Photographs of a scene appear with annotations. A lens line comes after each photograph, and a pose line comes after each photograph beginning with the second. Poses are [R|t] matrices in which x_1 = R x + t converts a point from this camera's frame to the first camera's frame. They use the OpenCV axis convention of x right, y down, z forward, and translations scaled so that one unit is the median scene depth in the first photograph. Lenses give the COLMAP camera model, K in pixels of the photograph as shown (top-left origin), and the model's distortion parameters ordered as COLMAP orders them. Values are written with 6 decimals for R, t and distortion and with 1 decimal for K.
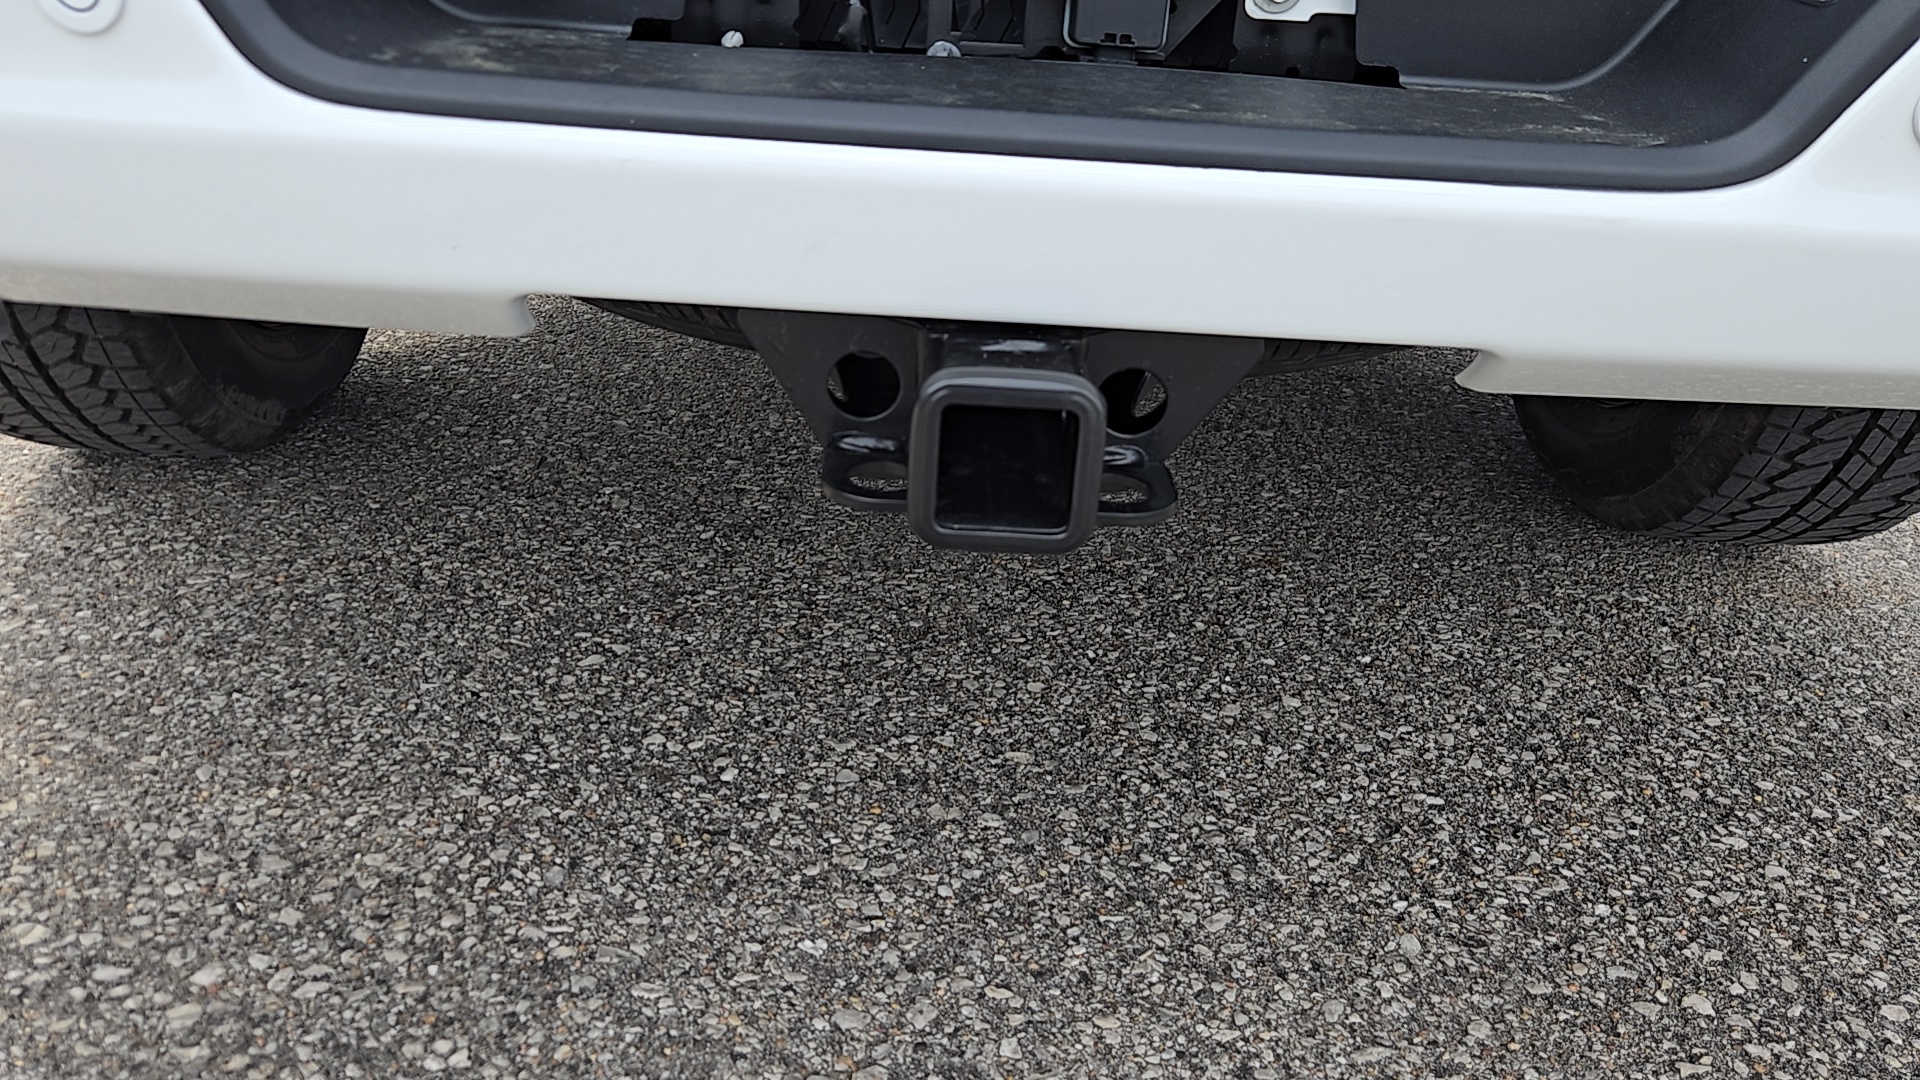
lens RADIAL K [[1608.4, 0, 957.6], [0, 1608.4, 533.9], [0, 0, 1]] dist [0.010213, 0.000456]
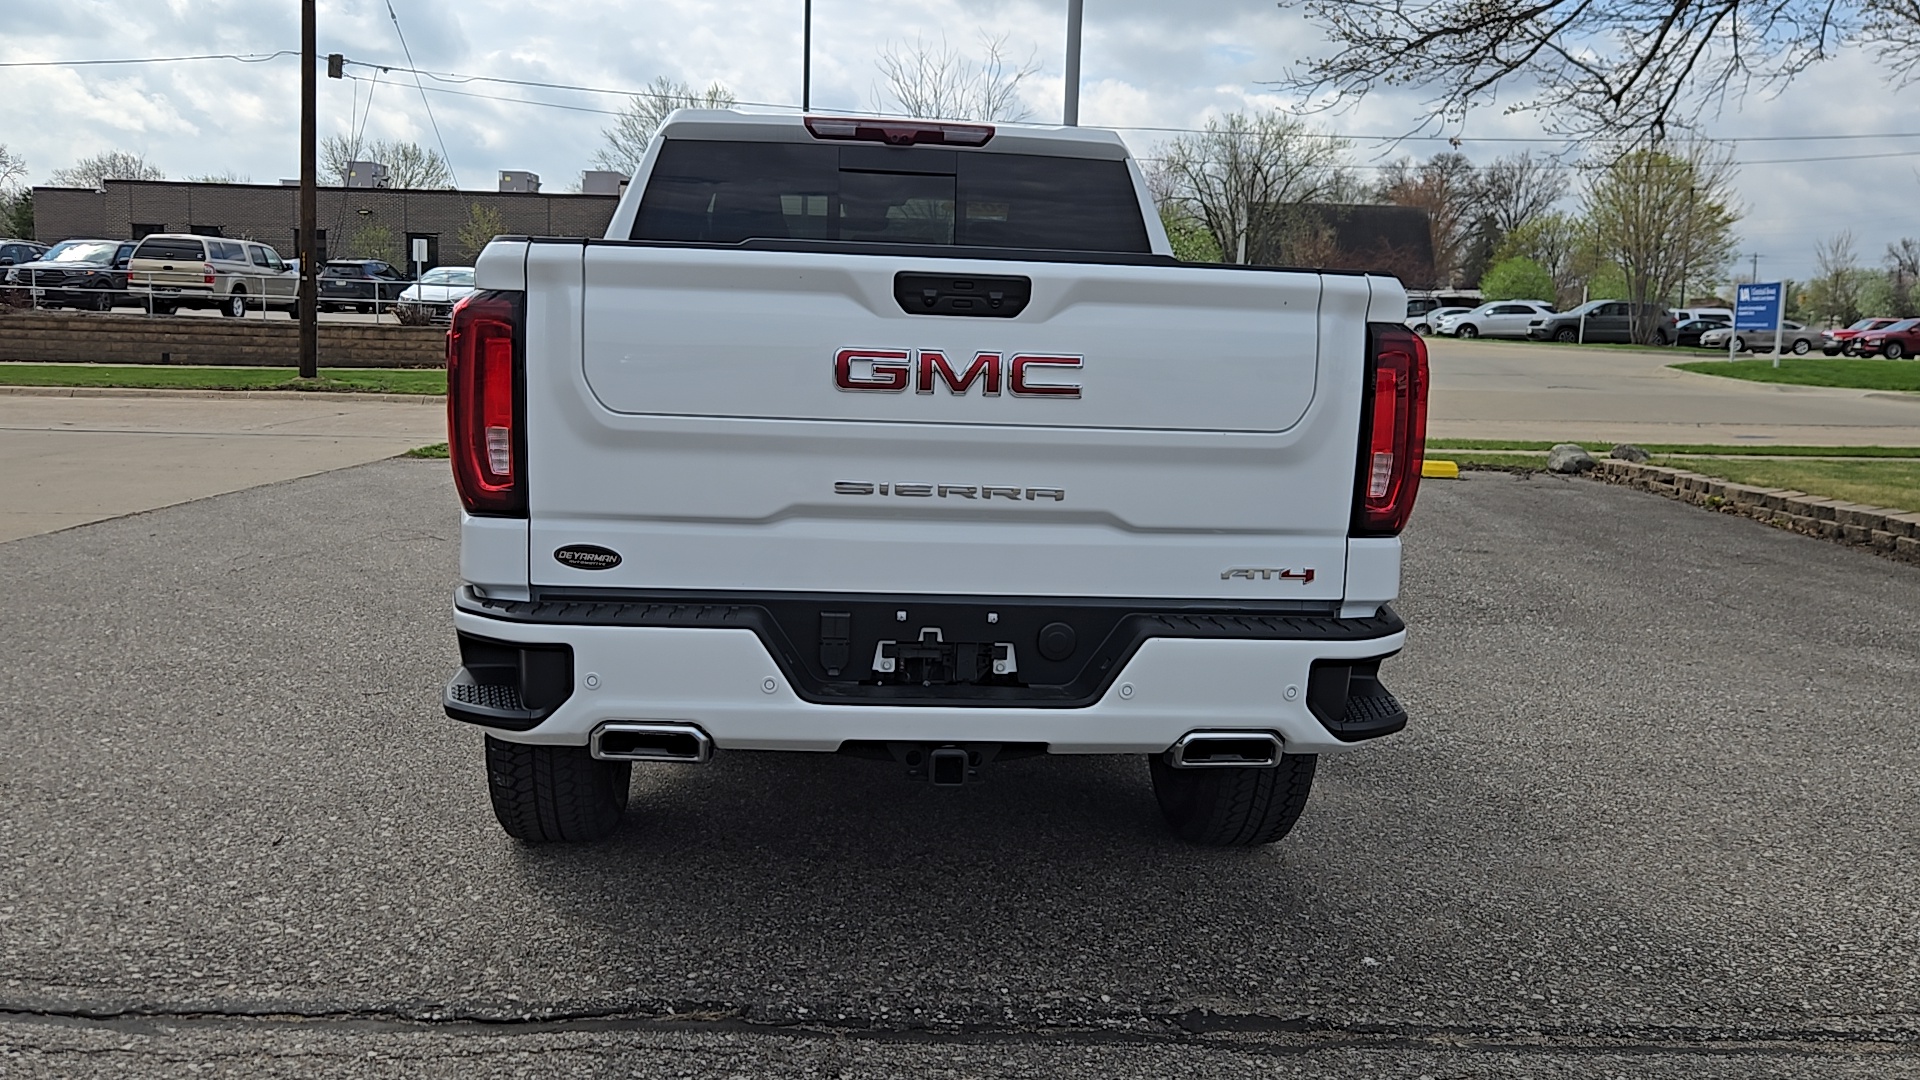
lens RADIAL K [[1608.4, 0, 955.8], [0, 1608.4, 537.9], [0, 0, 1]] dist [0.010213, 0.000456]
pose [[0.995401, -0.035699, 0.088895, -0.179394], [0.061214, 0.950830, -0.303605, 0.388742], [-0.073686, 0.307650, 0.948642, -1.937118]]
